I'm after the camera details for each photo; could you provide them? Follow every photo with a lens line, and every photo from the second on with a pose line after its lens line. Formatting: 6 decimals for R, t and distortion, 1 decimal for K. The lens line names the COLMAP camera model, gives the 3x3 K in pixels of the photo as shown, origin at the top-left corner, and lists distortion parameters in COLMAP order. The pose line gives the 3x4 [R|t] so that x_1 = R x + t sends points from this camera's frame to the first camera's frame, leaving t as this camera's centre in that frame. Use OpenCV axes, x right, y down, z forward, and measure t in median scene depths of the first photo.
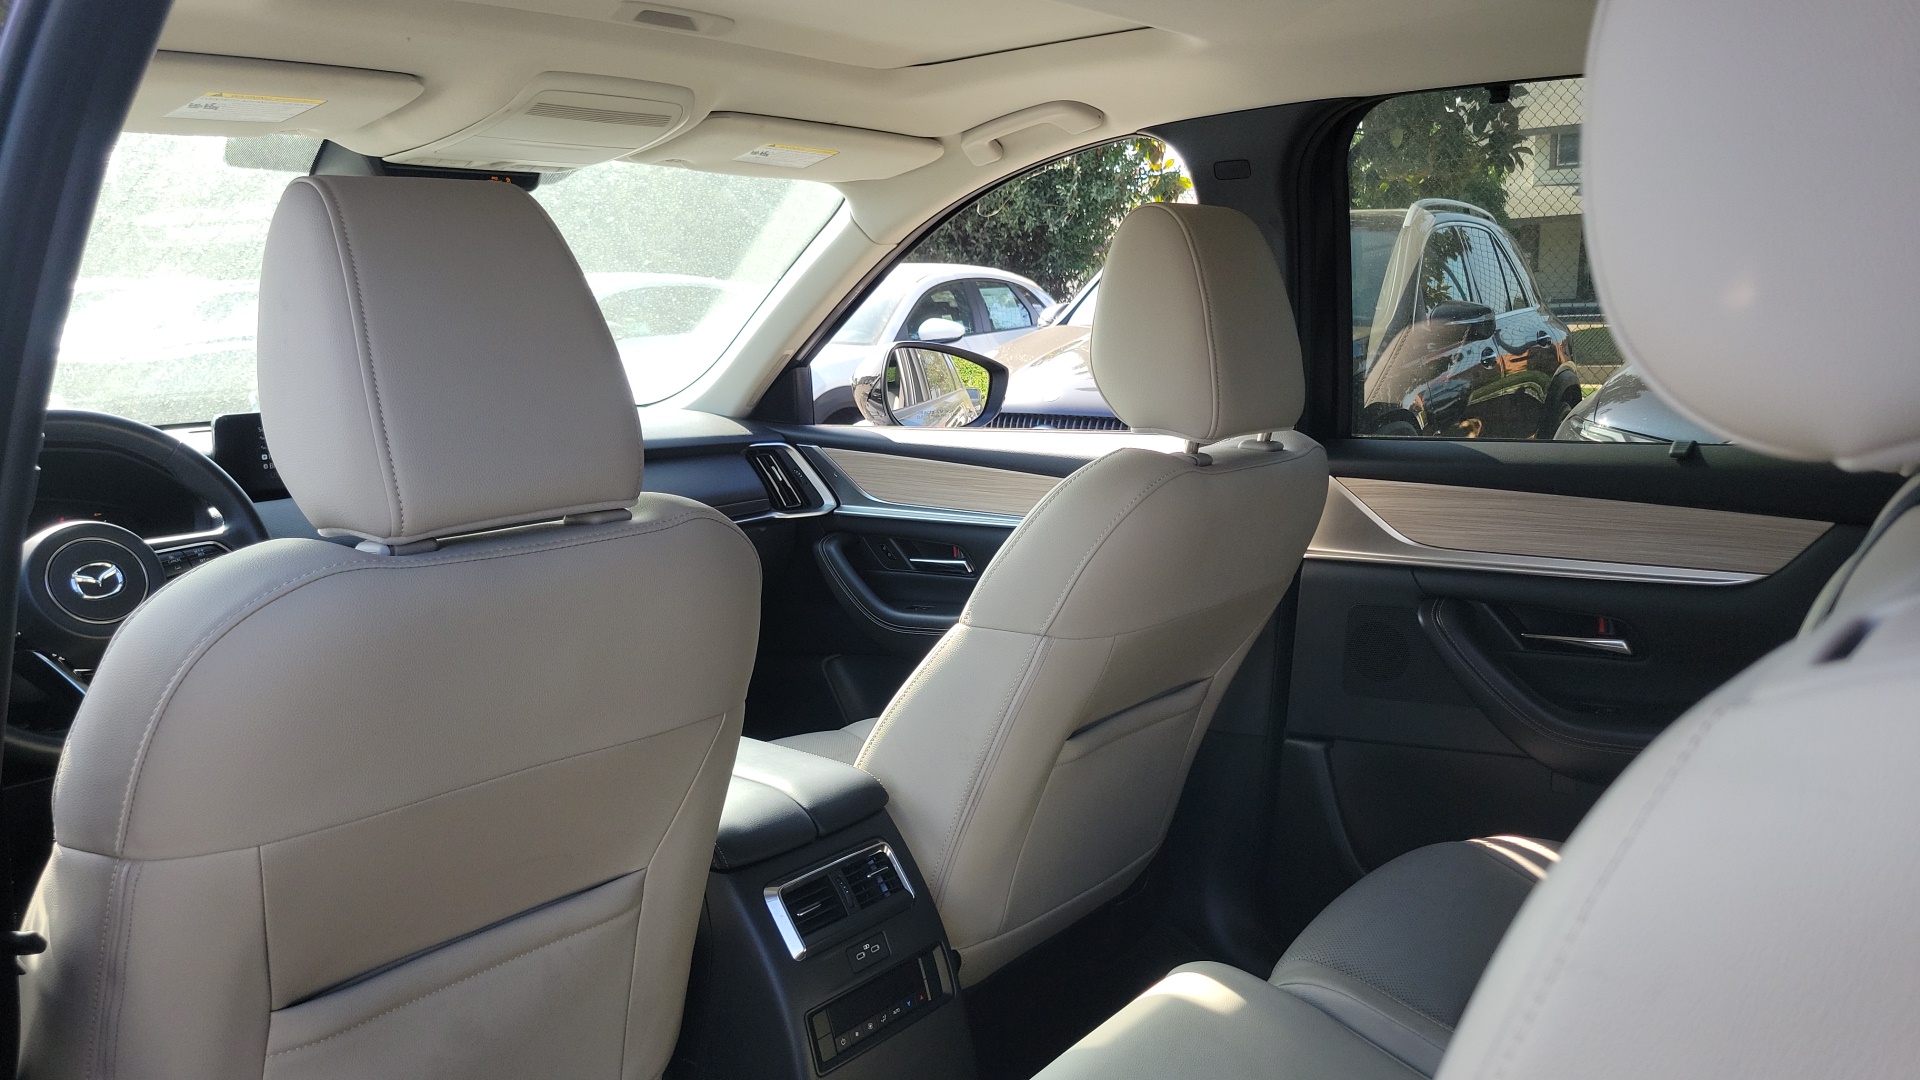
lens RADIAL K [[1470.7, 0, 972.4], [0, 1470.7, 527.5], [0, 0, 1]] dist [0.058853, -0.047771]
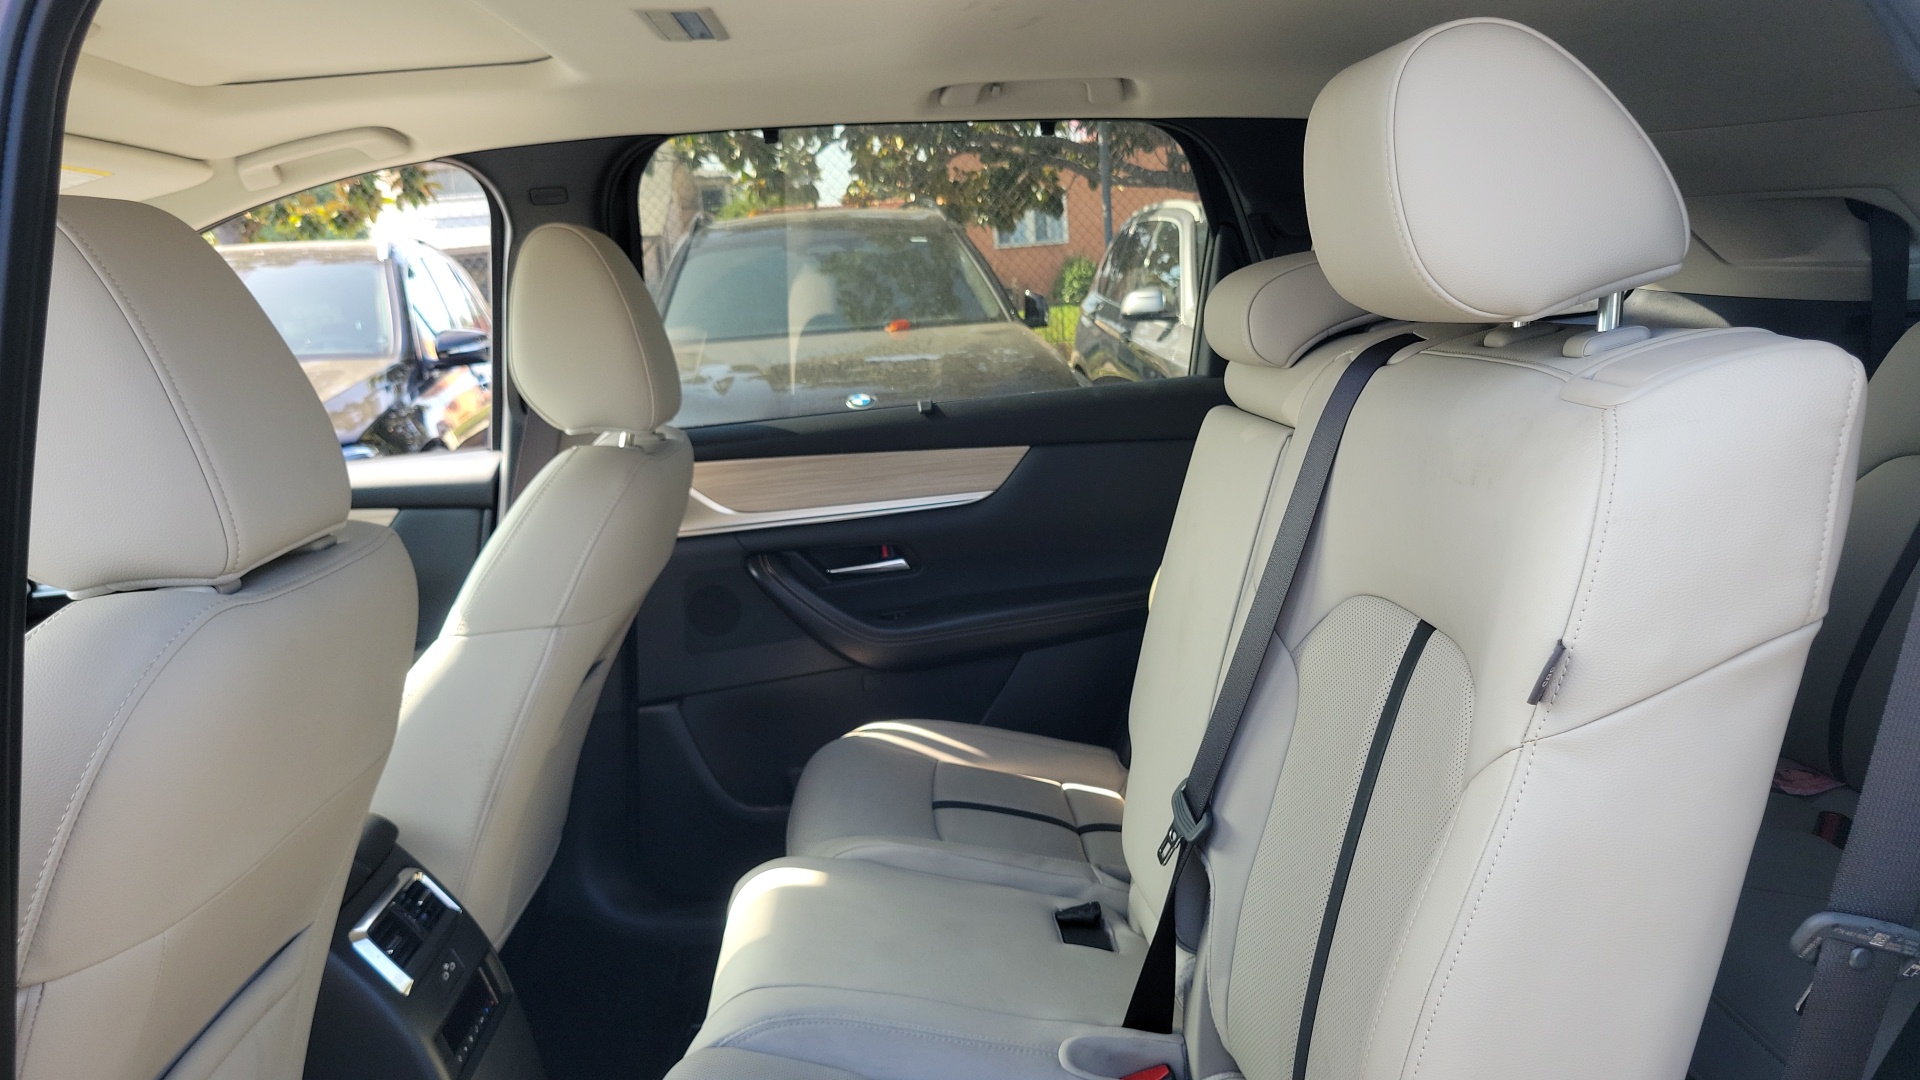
lens RADIAL K [[1470.7, 0, 972.4], [0, 1470.7, 527.5], [0, 0, 1]] dist [0.058853, -0.047771]
pose [[0.738680, -0.147543, 0.657711, -0.359356], [0.162796, 0.985915, 0.038331, 0.009537], [-0.654102, 0.078759, 0.752295, -0.009887]]
